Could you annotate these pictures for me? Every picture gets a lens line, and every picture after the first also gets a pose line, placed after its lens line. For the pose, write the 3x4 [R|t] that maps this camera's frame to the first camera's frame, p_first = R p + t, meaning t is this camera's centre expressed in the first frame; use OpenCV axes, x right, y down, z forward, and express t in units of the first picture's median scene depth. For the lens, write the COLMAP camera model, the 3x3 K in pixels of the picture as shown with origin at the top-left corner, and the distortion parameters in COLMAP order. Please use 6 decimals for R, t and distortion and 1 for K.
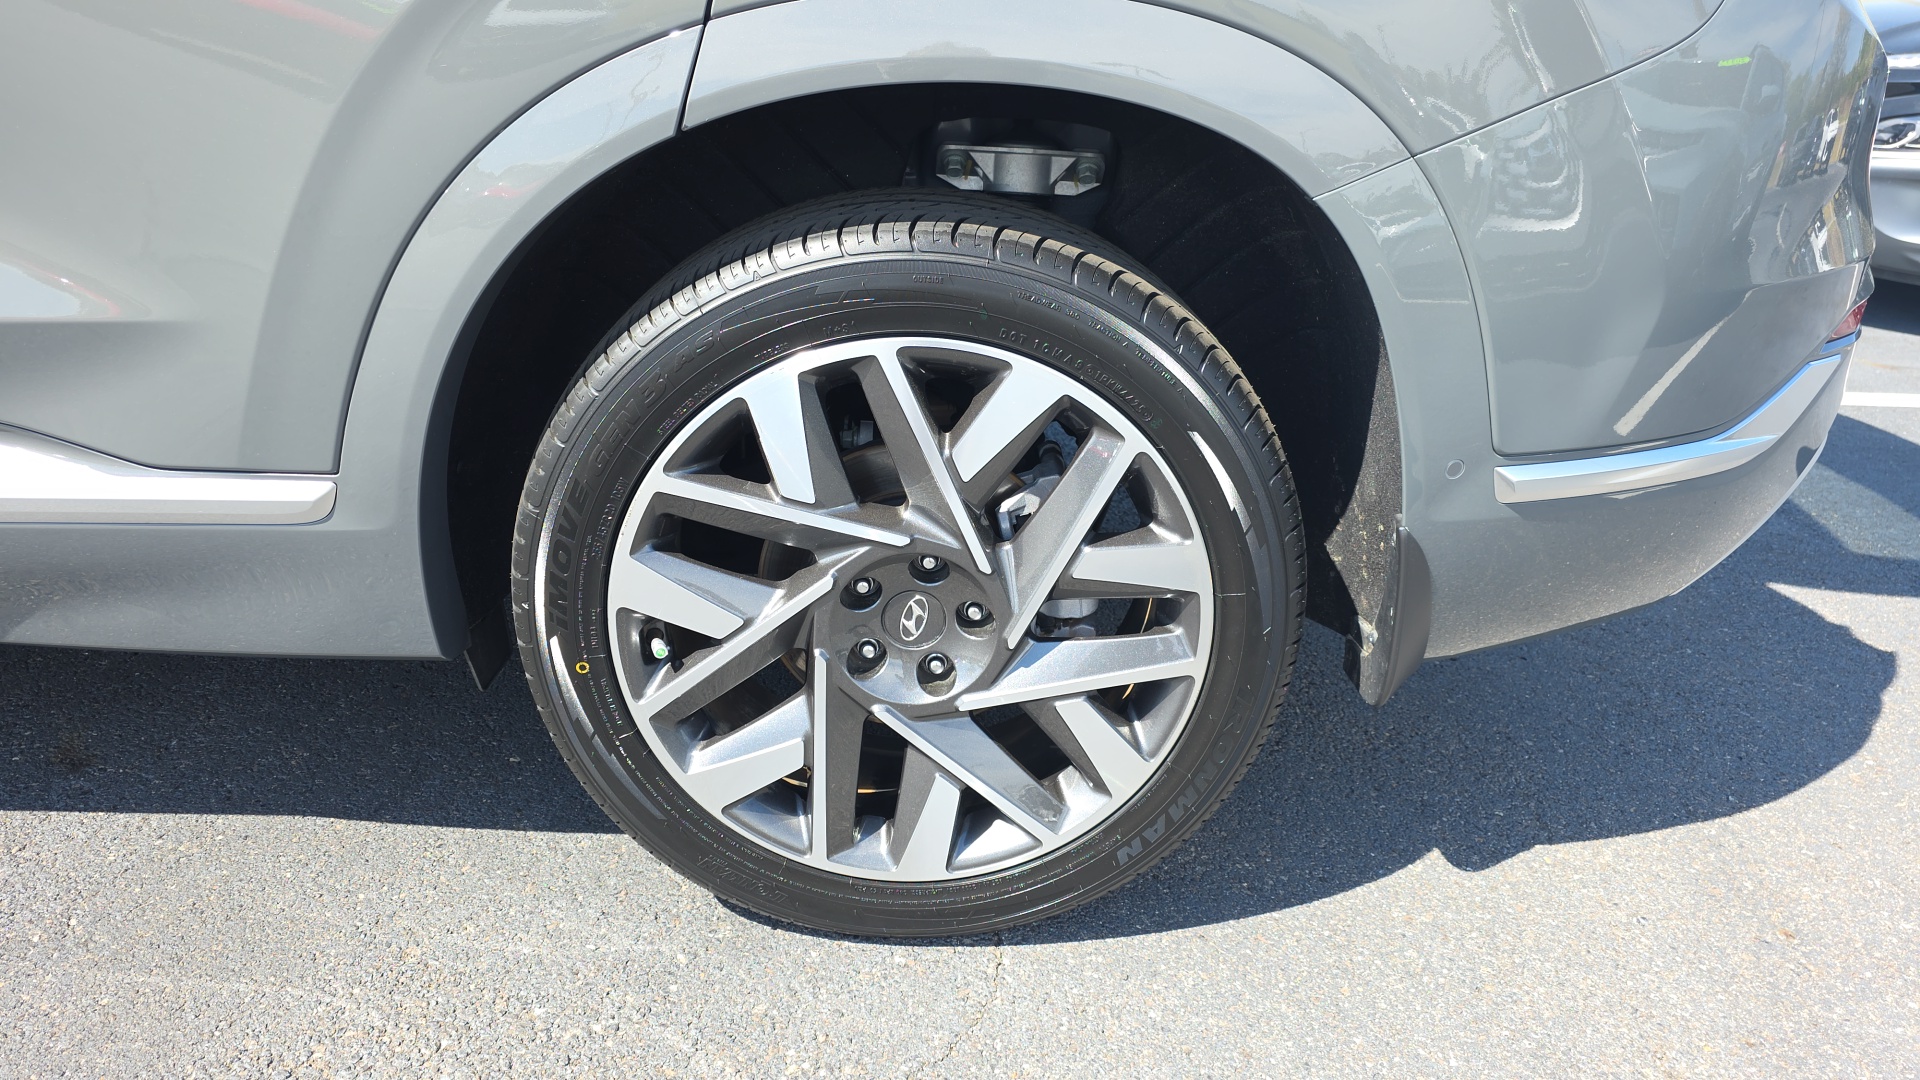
lens RADIAL K [[1262.8, 0, 960.0], [0, 1262.8, 540.0], [0, 0, 1]] dist [0.058117, -0.053303]
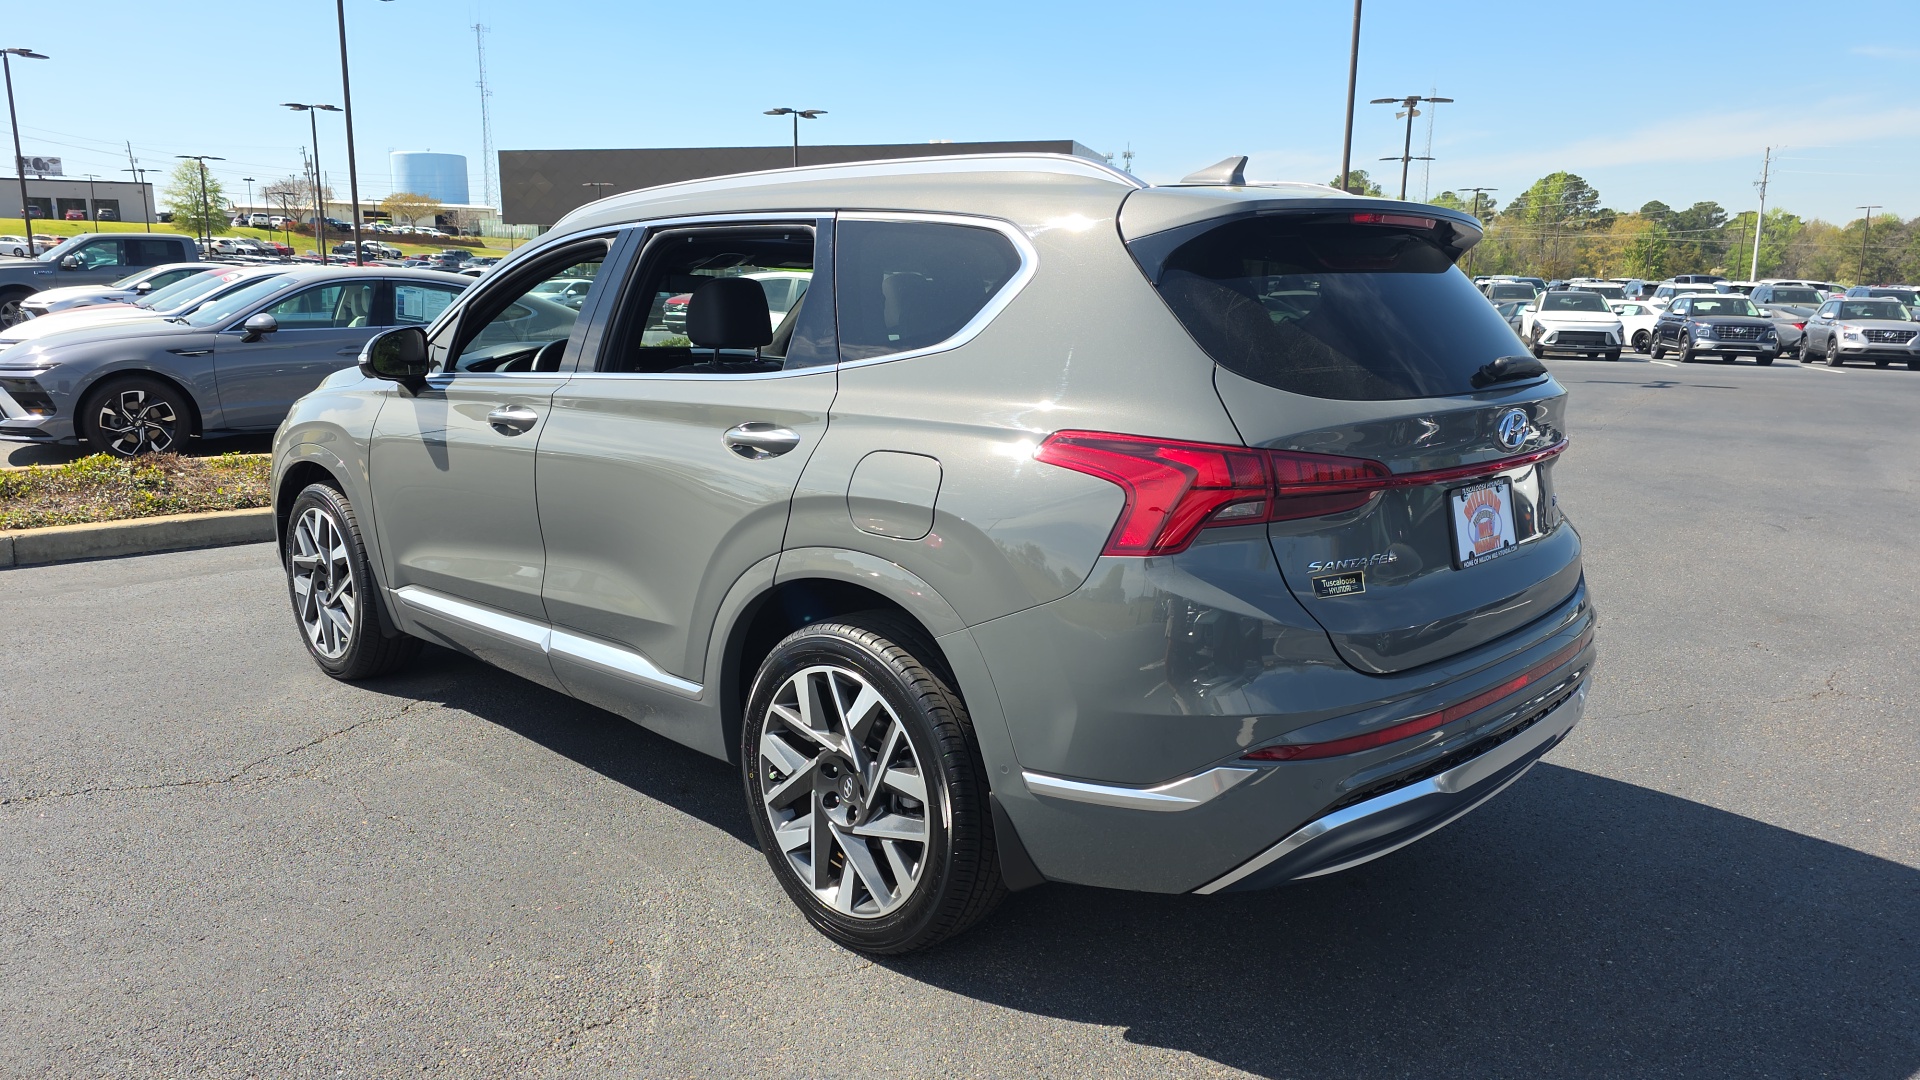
lens RADIAL K [[1262.8, 0, 960.0], [0, 1262.8, 540.0], [0, 0, 1]] dist [0.058117, -0.053303]
pose [[0.700831, 0.084600, -0.708293, 1.730704], [-0.257909, 0.955821, -0.141027, -0.099260], [0.665071, 0.281511, 0.691688, -0.611124]]
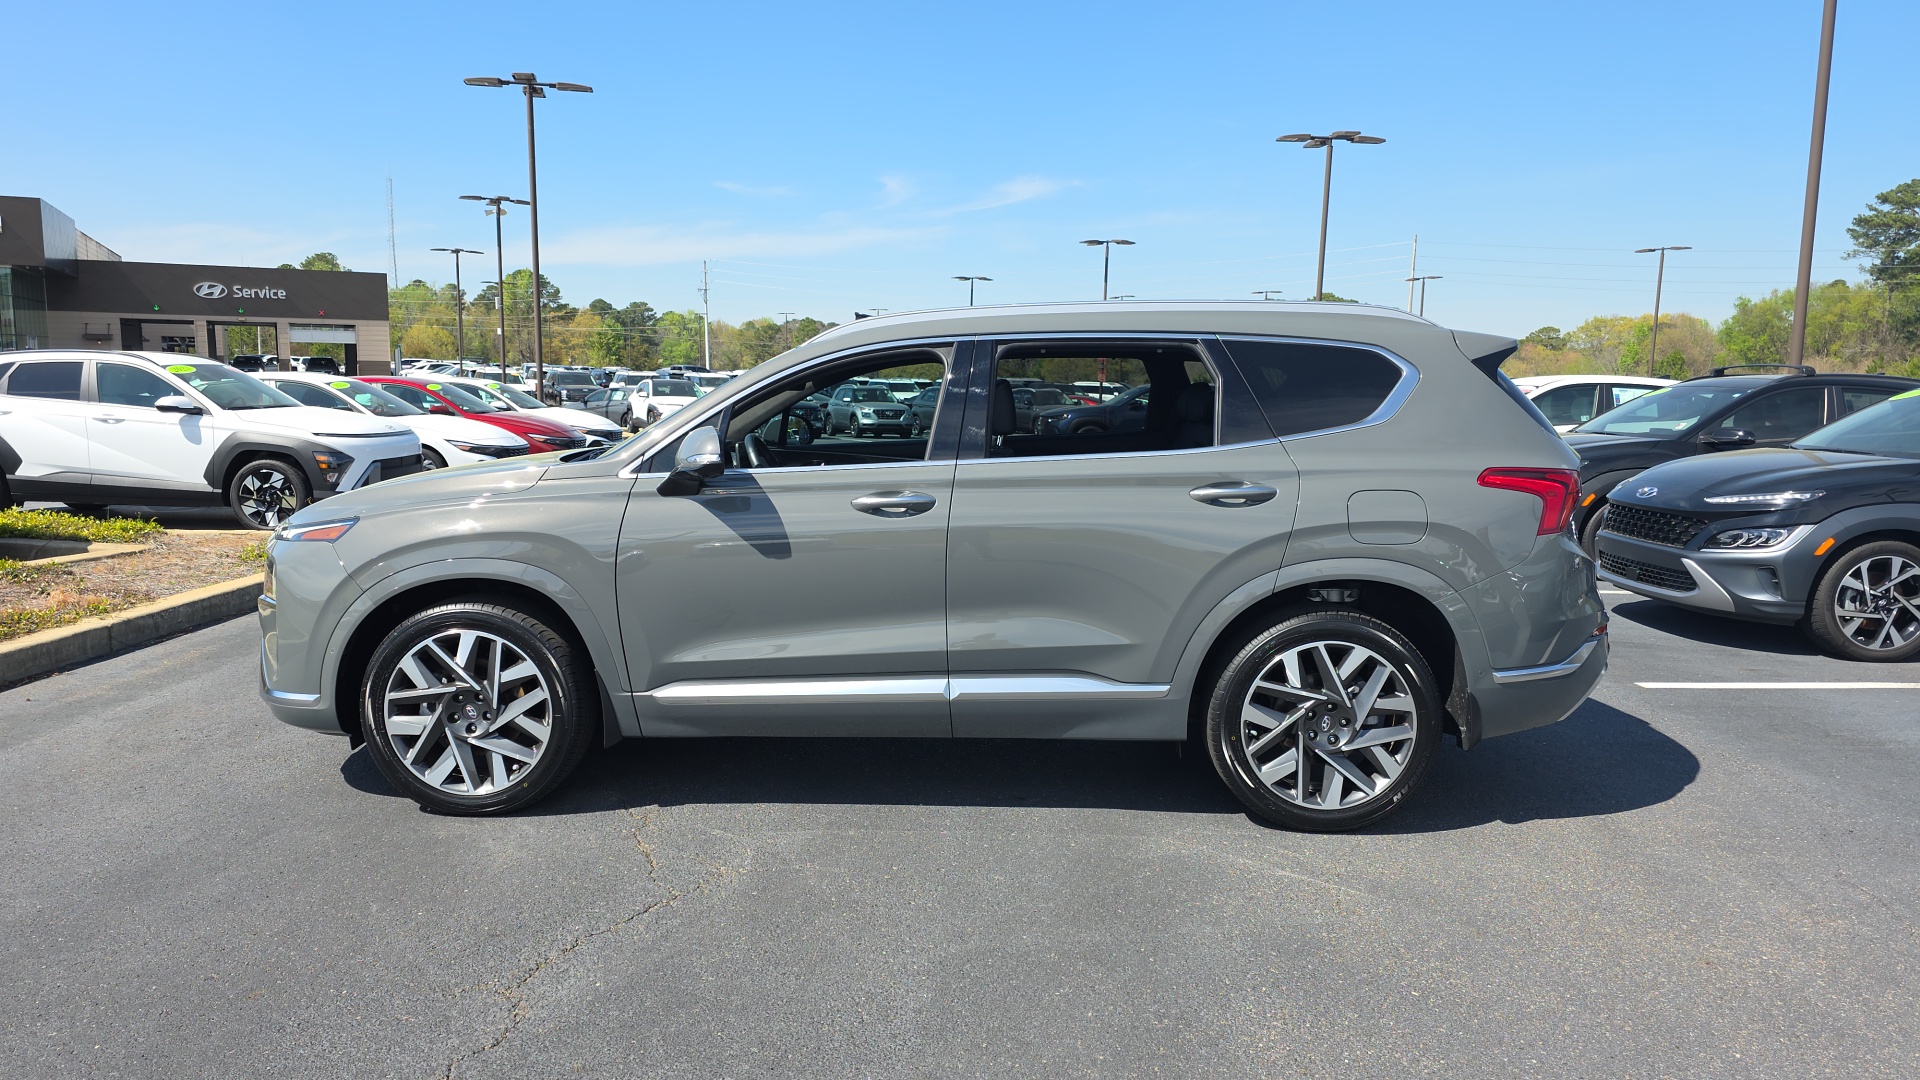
lens RADIAL K [[1257.8, 0, 915.9], [0, 1257.8, 537.8], [0, 0, 1]] dist [0.041609, -0.050952]
pose [[0.996795, -0.042222, -0.067954, -0.899092], [0.020464, 0.955700, -0.293631, 0.567762], [0.077341, 0.291299, 0.953501, -2.521908]]
